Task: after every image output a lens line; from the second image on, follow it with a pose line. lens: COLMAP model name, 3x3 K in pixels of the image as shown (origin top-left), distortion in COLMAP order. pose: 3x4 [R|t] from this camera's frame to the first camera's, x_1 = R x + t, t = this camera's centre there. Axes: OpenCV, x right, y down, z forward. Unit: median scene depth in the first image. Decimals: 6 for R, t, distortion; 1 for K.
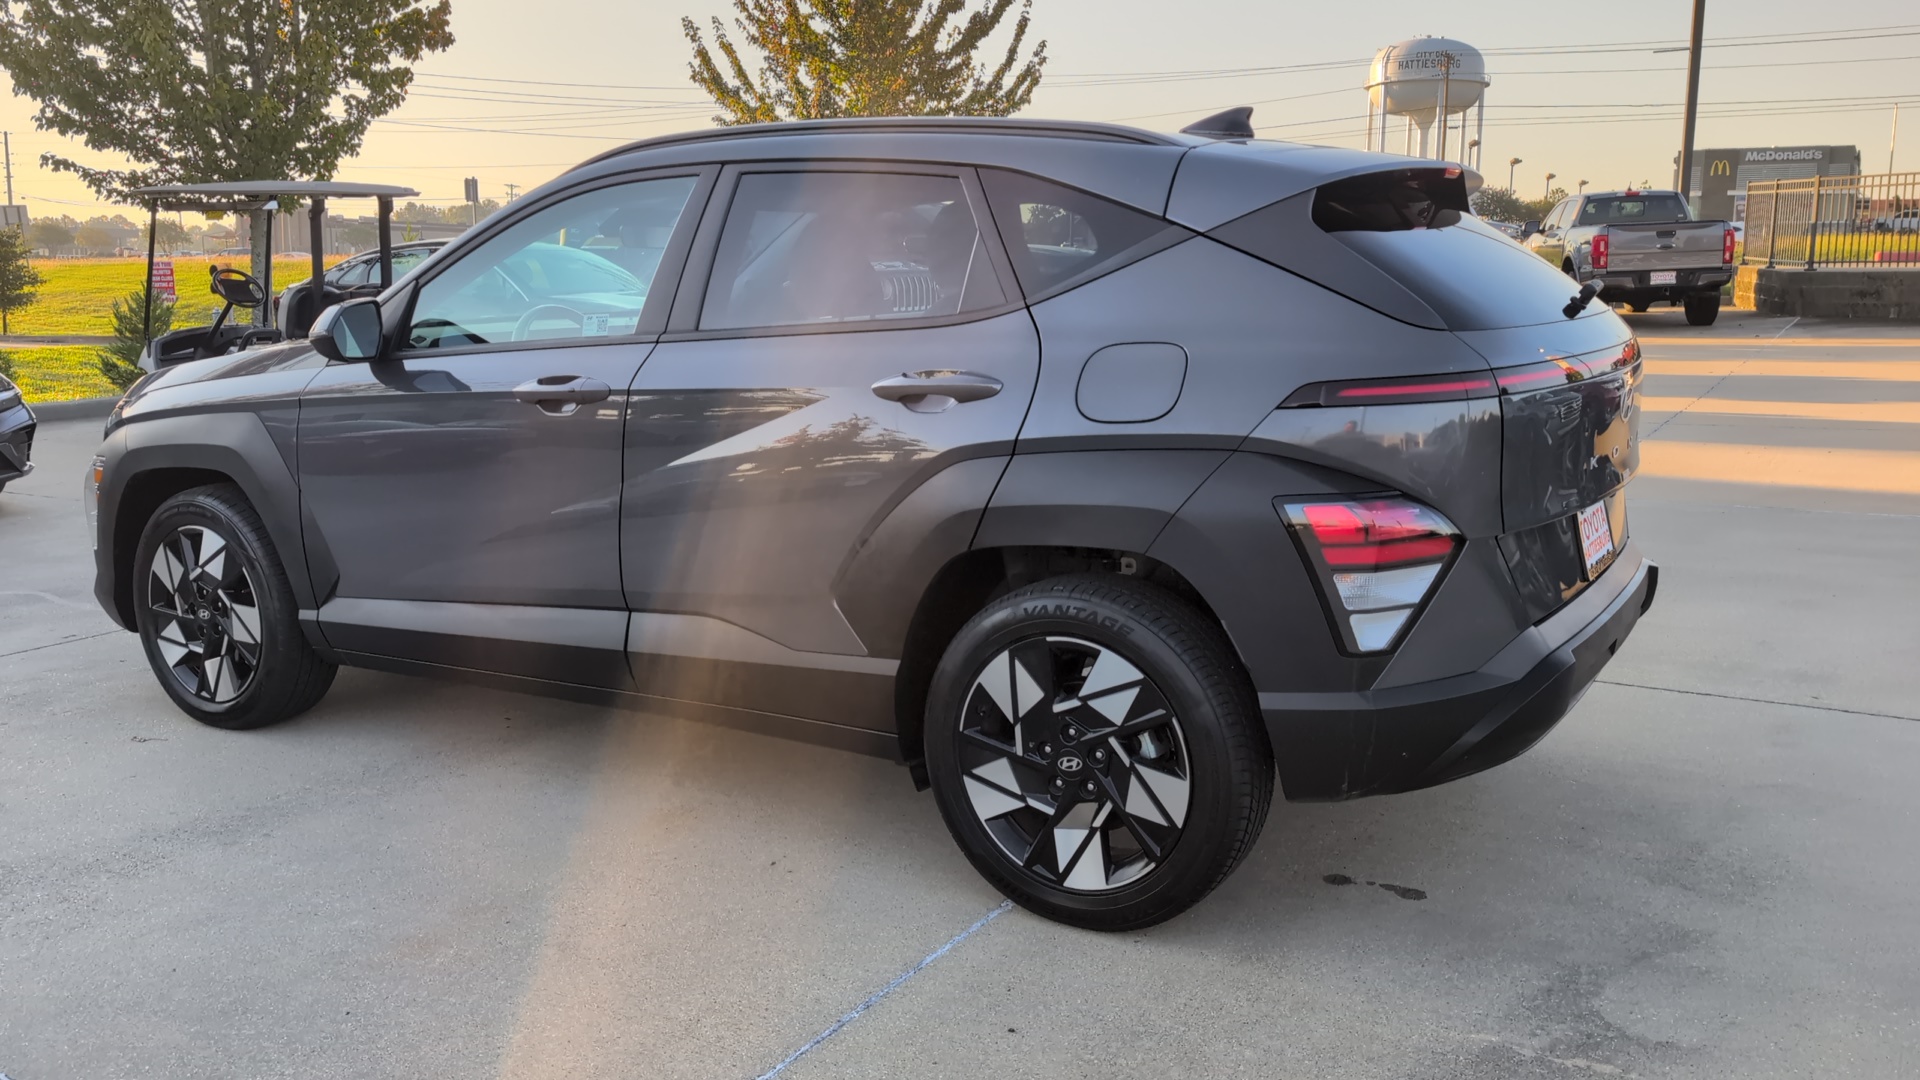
lens RADIAL K [[1607.6, 0, 927.2], [0, 1607.6, 524.2], [0, 0, 1]] dist [0.037084, -0.066731]
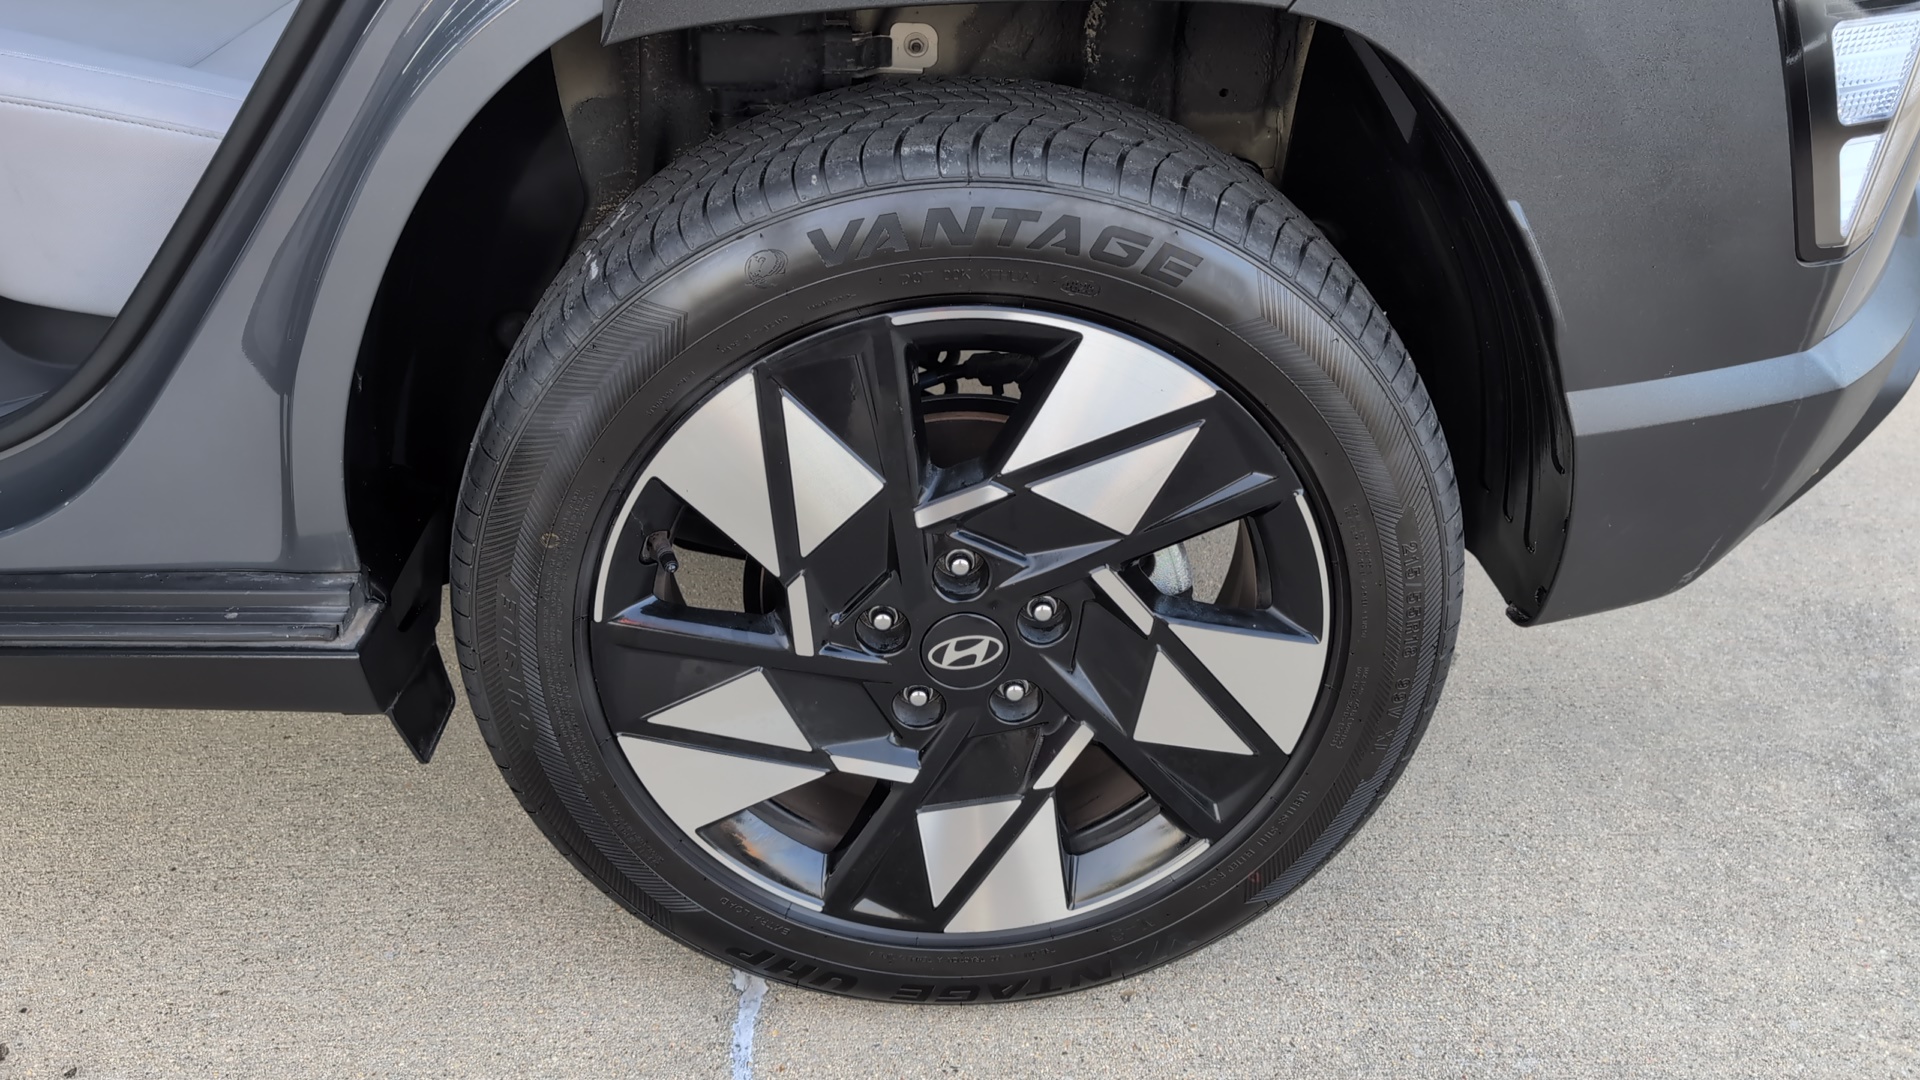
lens RADIAL K [[1607.6, 0, 968.0], [0, 1607.6, 542.6], [0, 0, 1]] dist [0.037084, -0.066731]
pose [[0.820498, -0.254323, 0.511959, -0.085201], [0.062492, 0.930121, 0.361898, -0.000903], [-0.568223, -0.264943, 0.779056, 0.731771]]
